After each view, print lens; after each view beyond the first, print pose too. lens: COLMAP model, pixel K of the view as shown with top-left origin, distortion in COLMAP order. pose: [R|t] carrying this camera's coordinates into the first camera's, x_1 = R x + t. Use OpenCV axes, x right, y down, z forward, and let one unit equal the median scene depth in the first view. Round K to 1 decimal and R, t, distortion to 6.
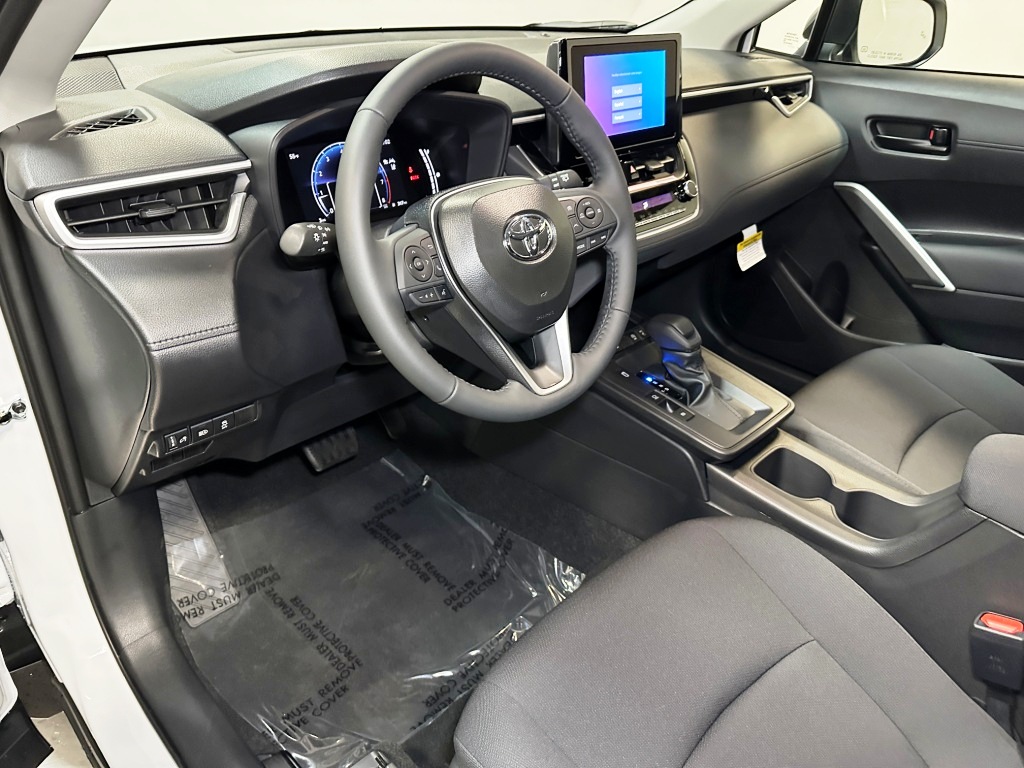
lens RADIAL K [[718.6, 0, 512.2], [0, 718.6, 400.9], [0, 0, 1]] dist [0.000332, -0.043401]
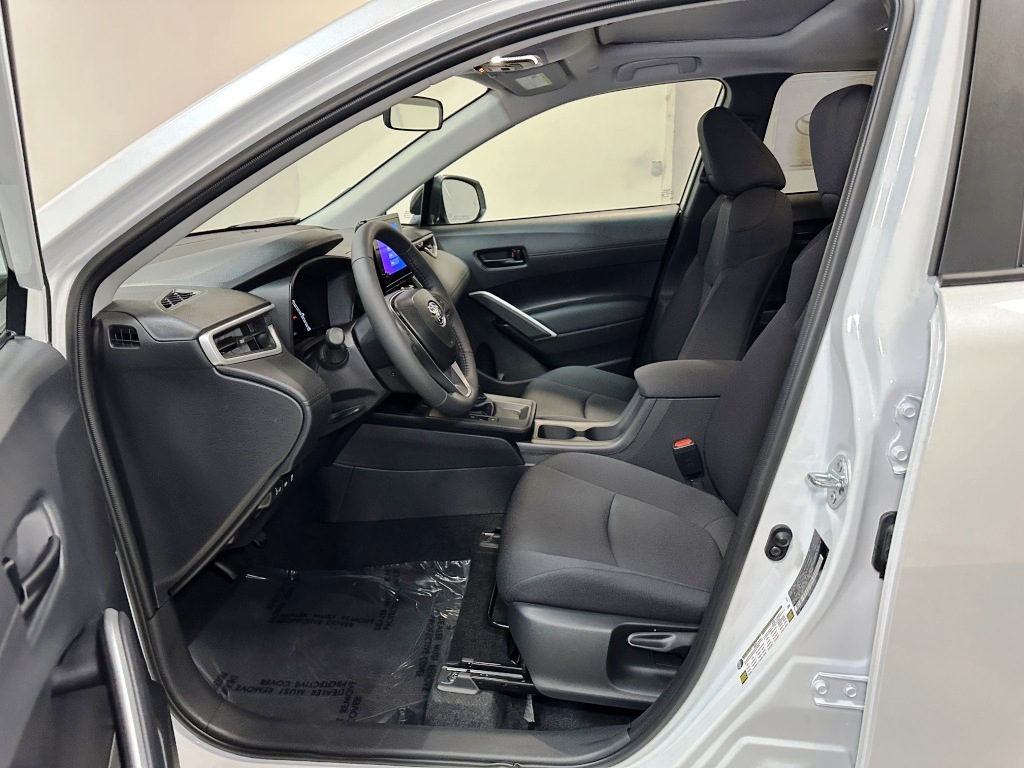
lens RADIAL K [[735.9, 0, 514.1], [0, 735.9, 402.8], [0, 0, 1]] dist [0.142878, -0.285281]
pose [[0.758426, -0.257643, 0.598674, -0.574189], [0.395566, 0.911989, -0.108640, 0.148207], [-0.517994, 0.319211, 0.793591, -0.306338]]
